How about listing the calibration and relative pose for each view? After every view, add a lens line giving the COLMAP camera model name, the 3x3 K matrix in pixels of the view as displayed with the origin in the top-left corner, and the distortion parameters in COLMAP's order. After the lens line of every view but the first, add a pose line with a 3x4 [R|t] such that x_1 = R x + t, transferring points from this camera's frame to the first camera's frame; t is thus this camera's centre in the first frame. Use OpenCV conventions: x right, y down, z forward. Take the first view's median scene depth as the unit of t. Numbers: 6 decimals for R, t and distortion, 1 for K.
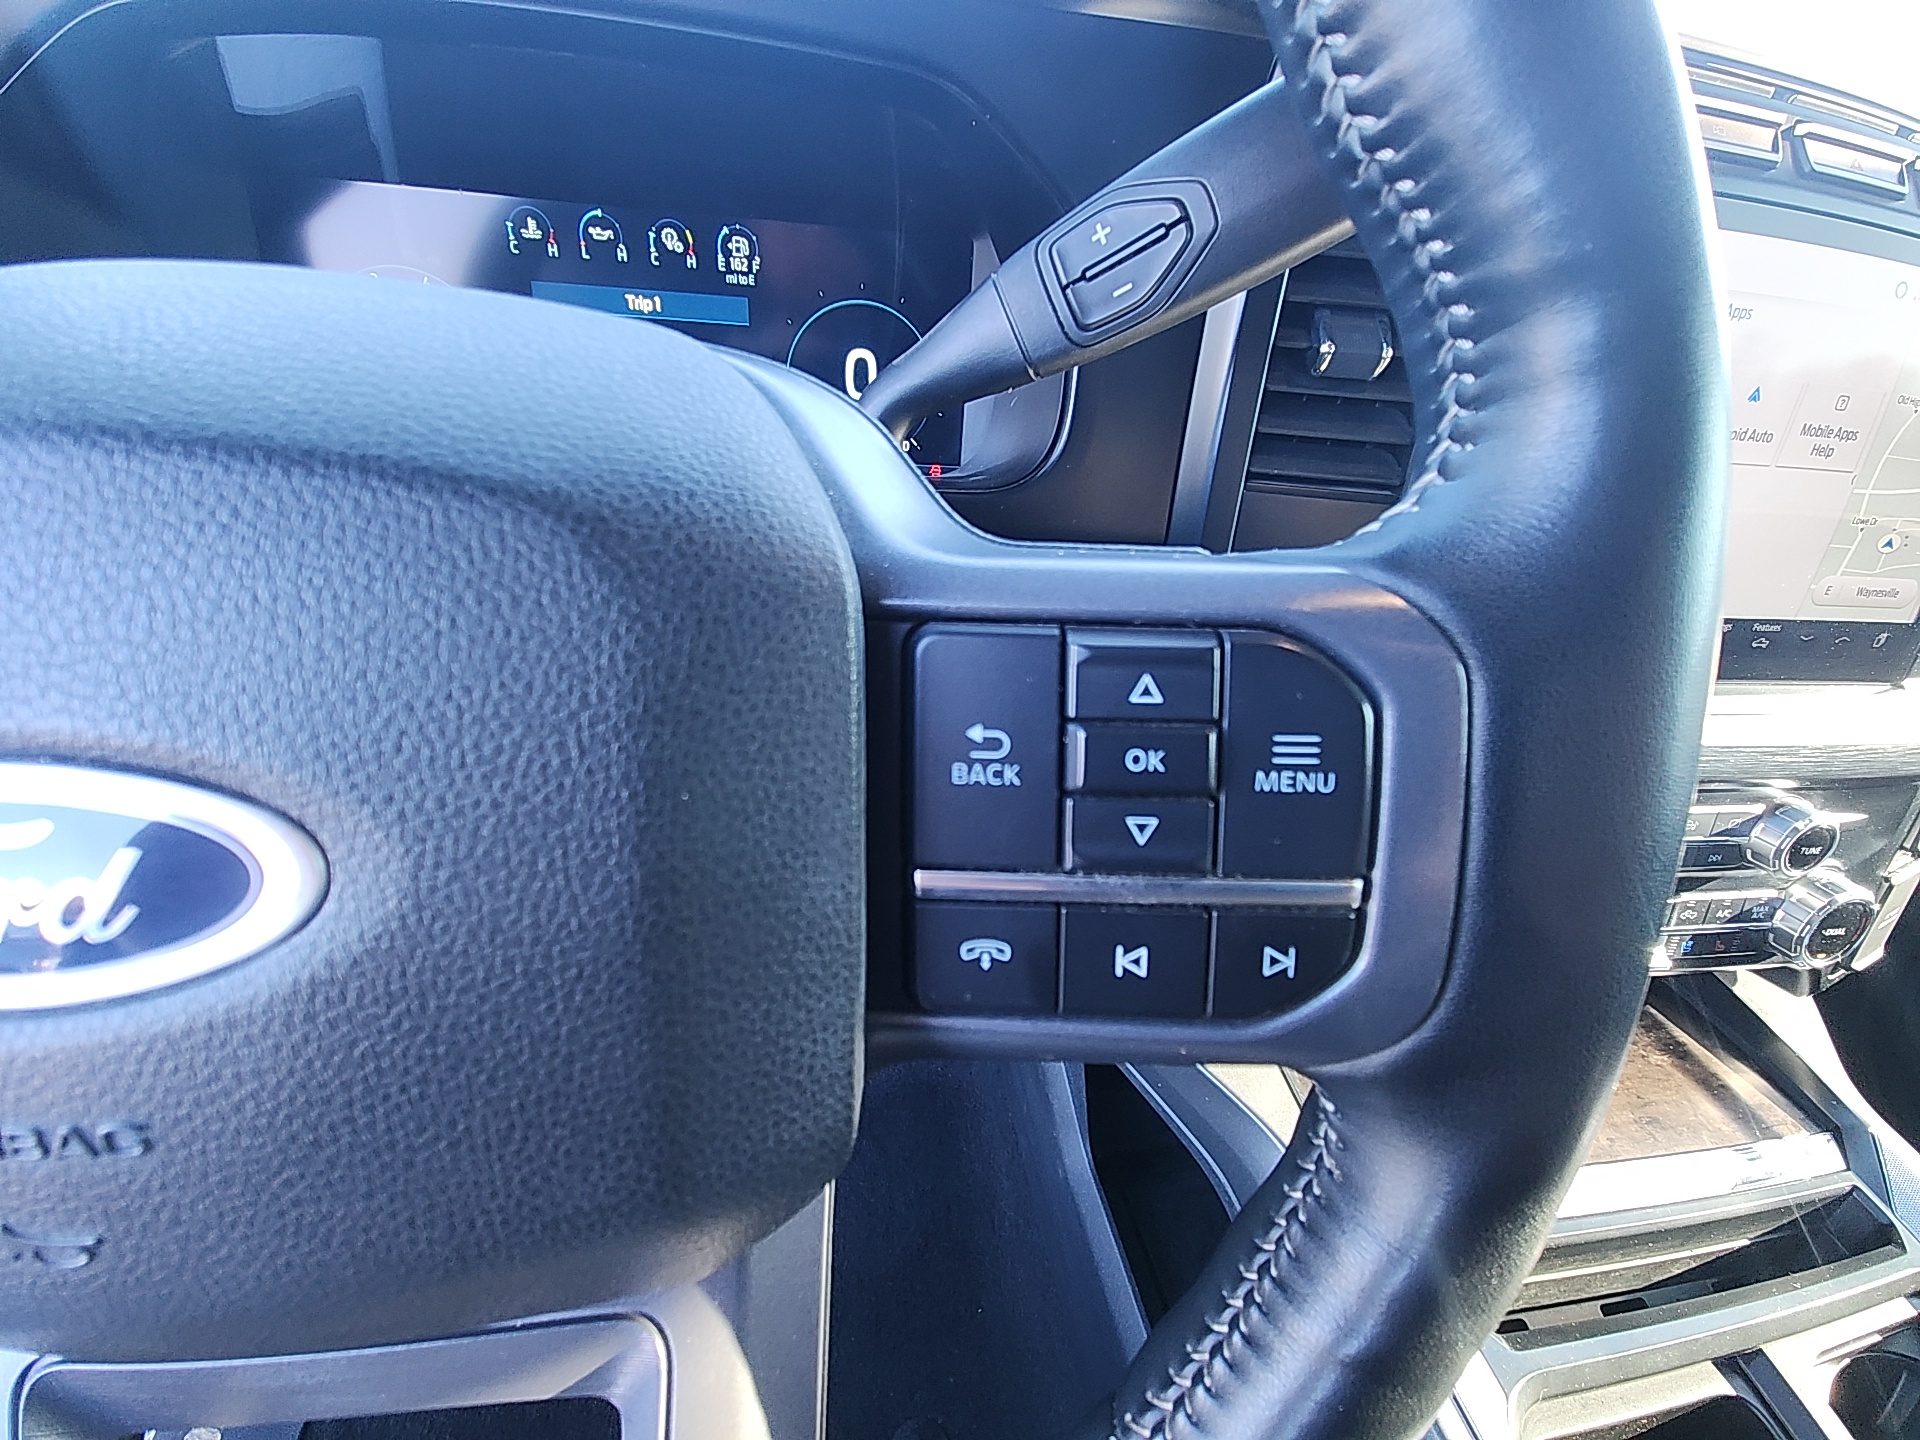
lens RADIAL K [[784.6, 0, 954.1], [0, 784.6, 701.2], [0, 0, 1]] dist [0.018771, -0.015946]
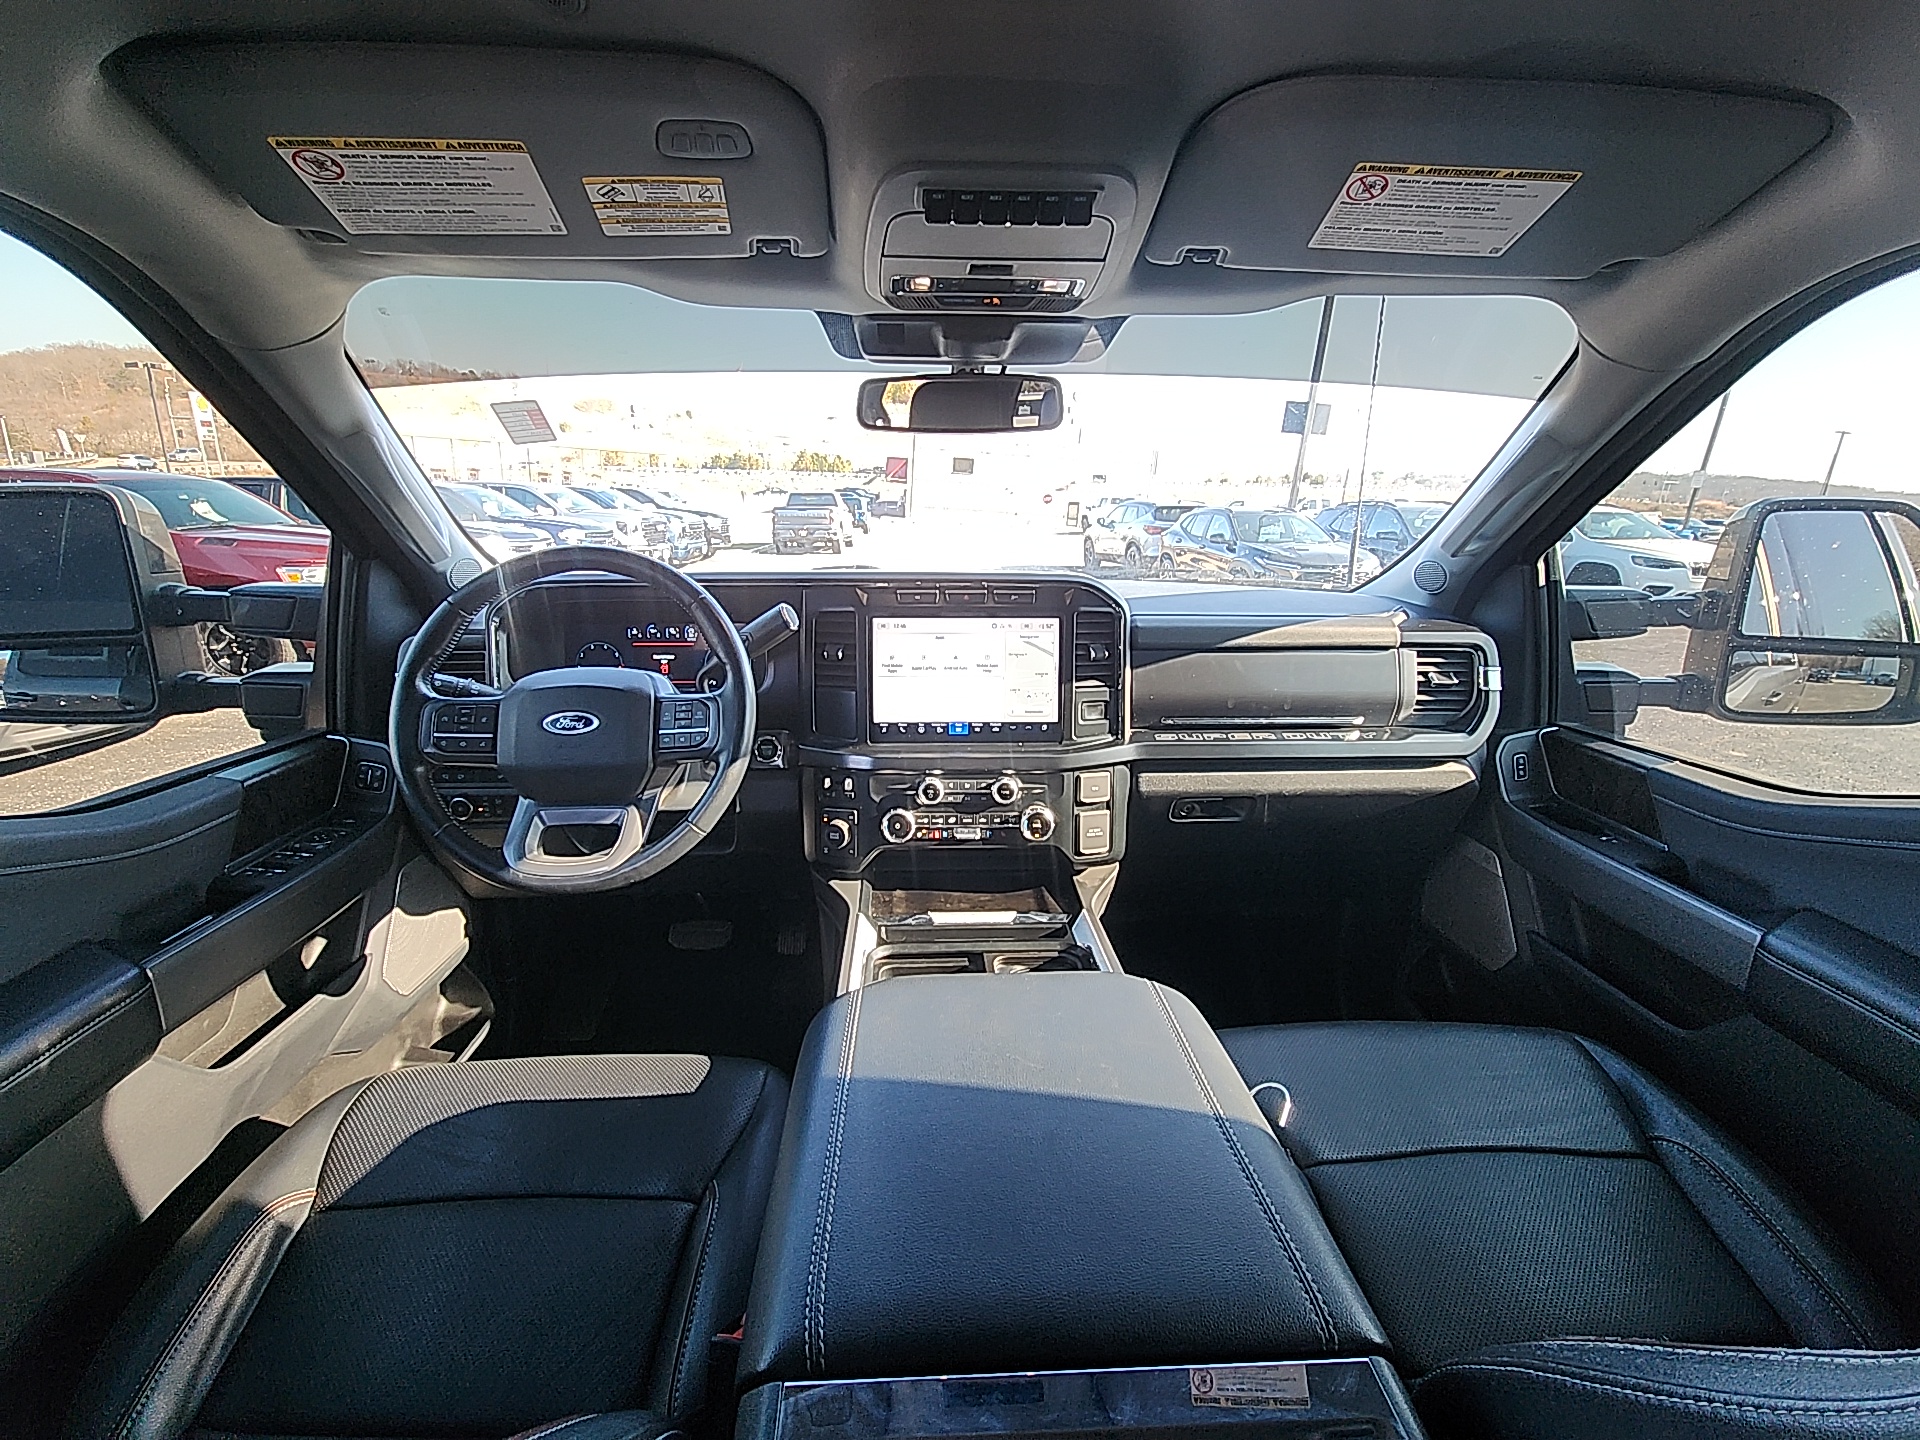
lens RADIAL K [[779.4, 0, 950.2], [0, 779.4, 711.2], [0, 0, 1]] dist [0.006873, -0.000126]
pose [[0.993451, -0.046382, -0.104426, 1.478280], [0.015424, 0.959979, -0.279648, 0.906073], [0.113217, 0.276206, 0.954407, -2.515462]]
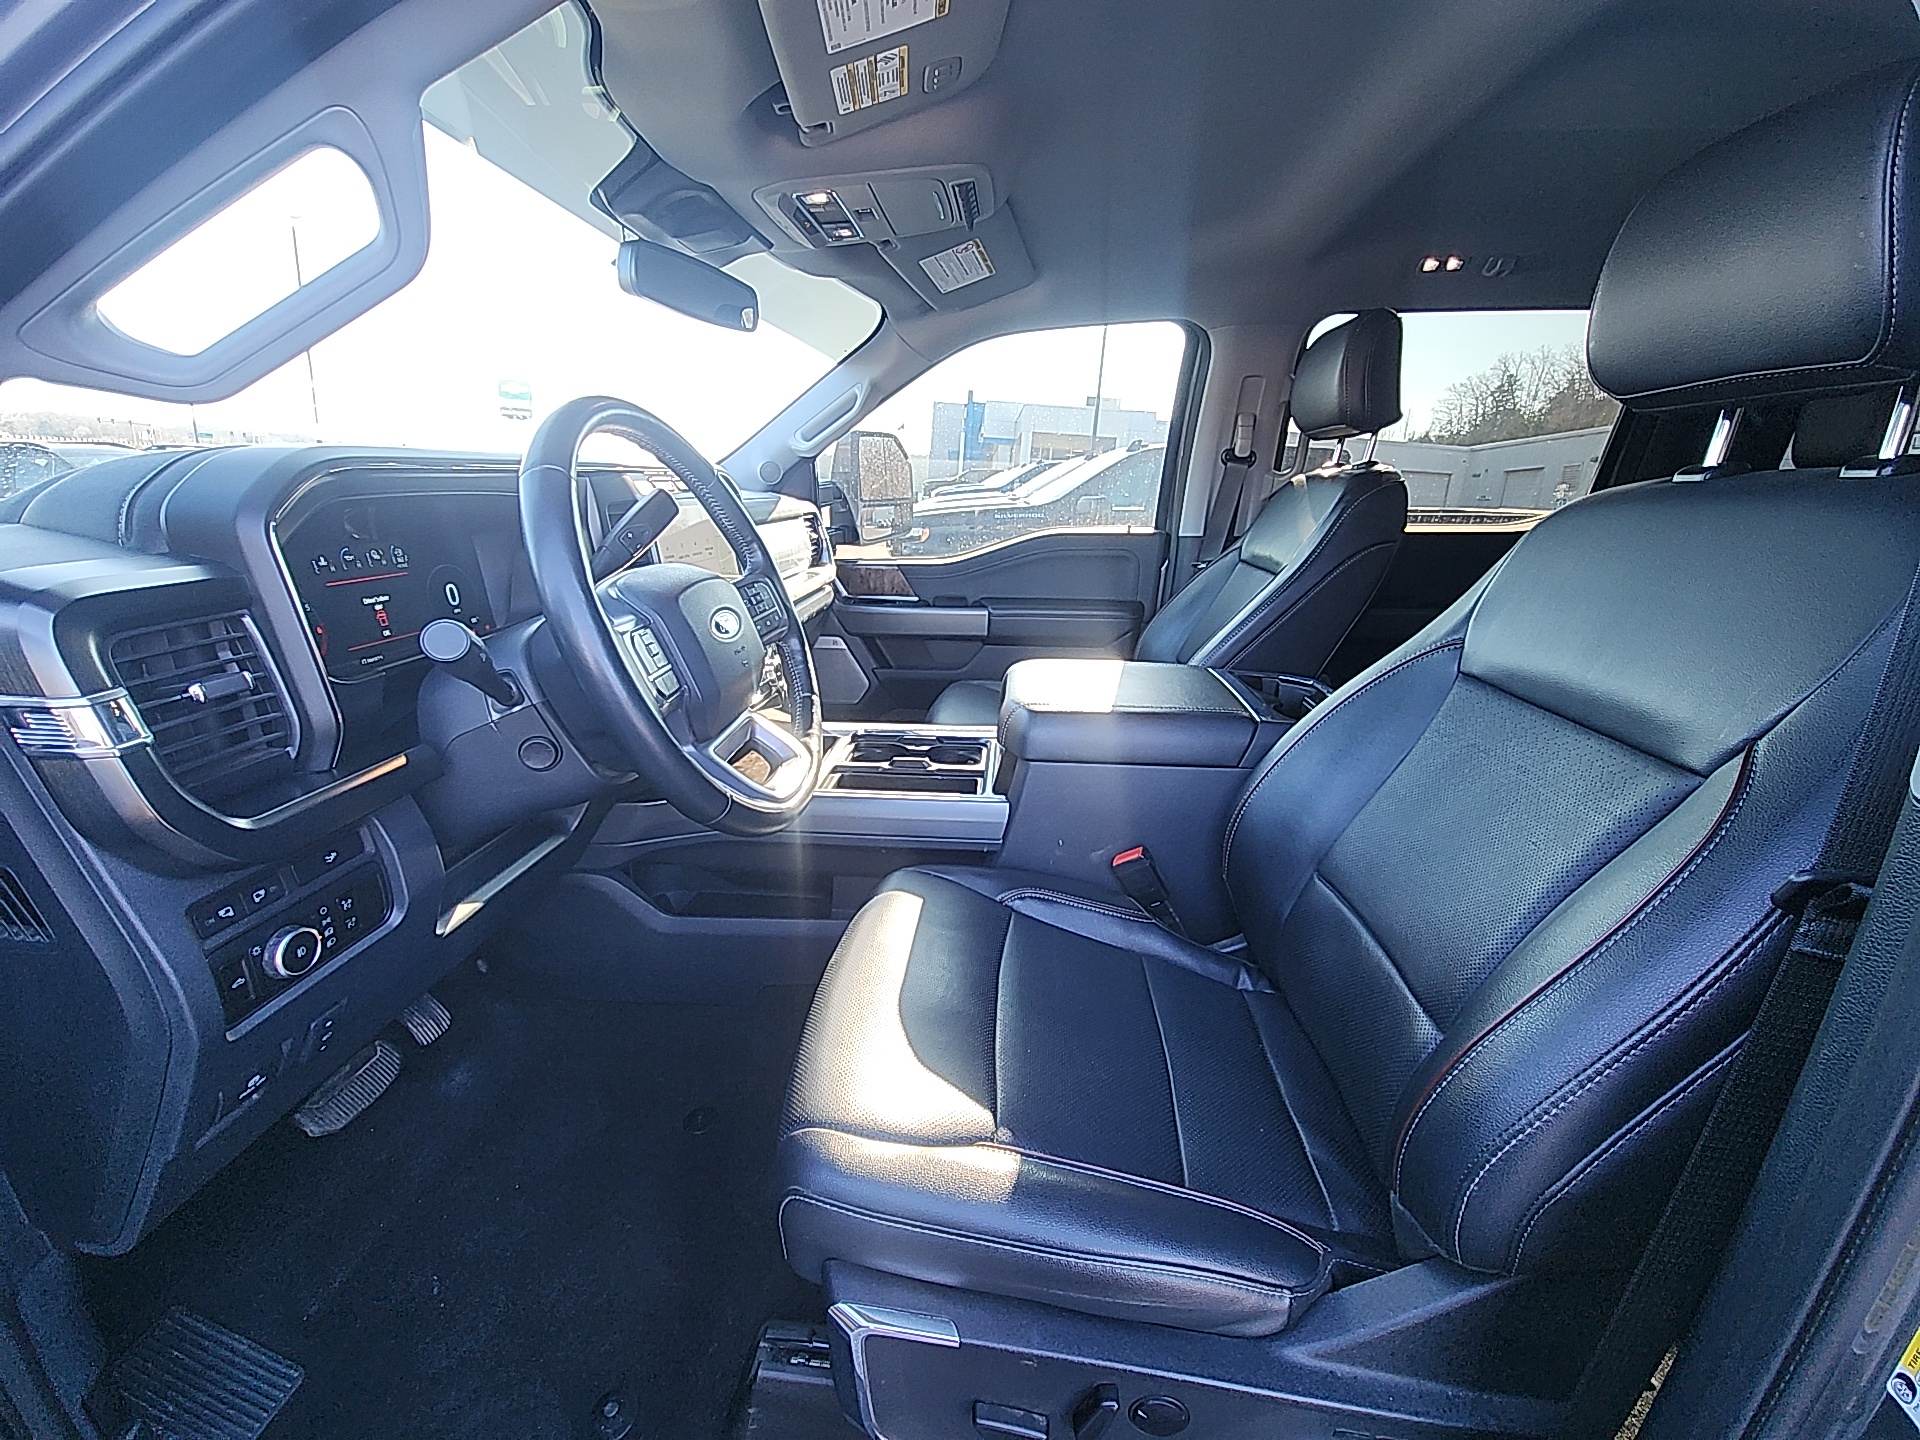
lens RADIAL K [[775.7, 0, 950.7], [0, 775.7, 703.1], [0, 0, 1]] dist [0.002711, -0.000300]
pose [[0.232046, -0.341212, 0.910895, -2.540542], [0.497042, 0.846558, 0.190494, 0.167153], [-0.836124, 0.408550, 0.366037, -1.142003]]
